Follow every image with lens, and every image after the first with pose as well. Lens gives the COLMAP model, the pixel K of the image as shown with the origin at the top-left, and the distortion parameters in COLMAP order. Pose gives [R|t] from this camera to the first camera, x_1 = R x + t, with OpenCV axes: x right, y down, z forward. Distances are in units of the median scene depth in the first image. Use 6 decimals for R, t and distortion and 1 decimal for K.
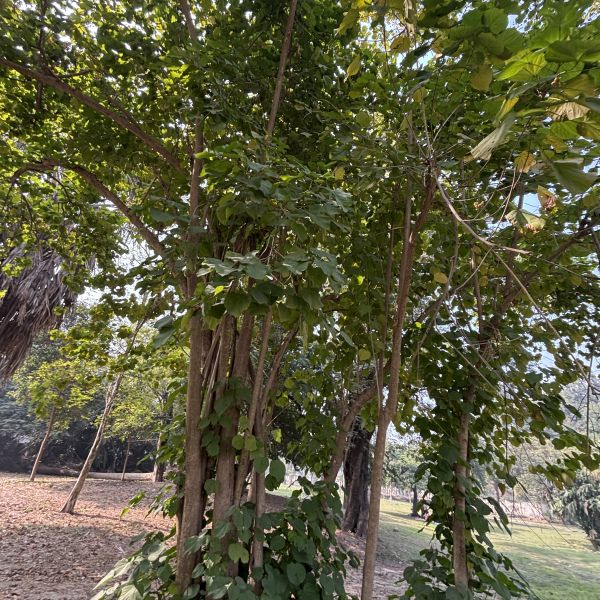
lens RADIAL K [[329.8, 0, 309.4], [0, 329.8, 278.0], [0, 0, 1]] dist [0.000081, -0.000503]
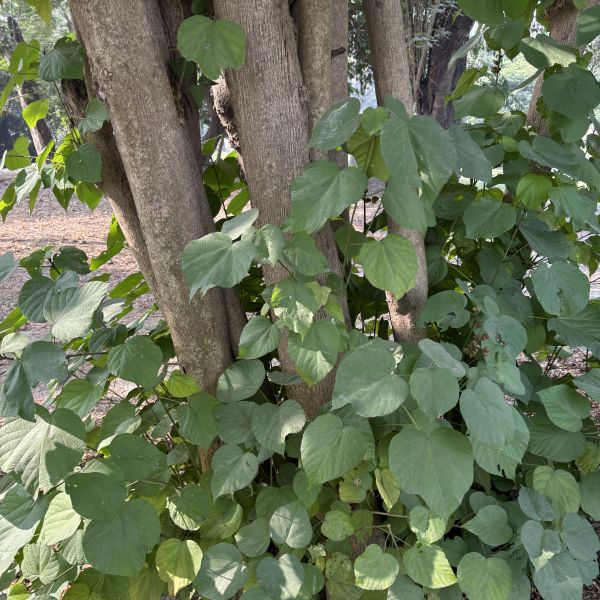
lens RADIAL K [[612.9, 0, 300.0], [0, 612.9, 300.0], [0, 0, 1]] dist [0.086835, -0.019746]
pose [[0.987412, -0.152400, -0.042331, -0.243711], [0.138273, 0.701768, 0.698858, 0.459836], [-0.076800, -0.695914, 0.714006, 0.577508]]
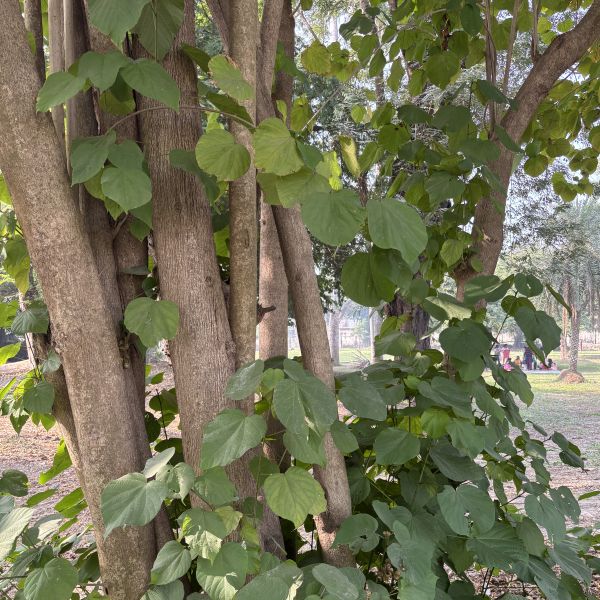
lens RADIAL K [[619.1, 0, 336.0], [0, 619.1, 300.7], [0, 0, 1]] dist [0.177127, -0.304695]
pose [[0.991333, -0.120391, 0.052577, -0.165888], [0.081350, 0.876814, 0.473899, 0.371784], [-0.103153, -0.465514, 0.879008, 0.515703]]
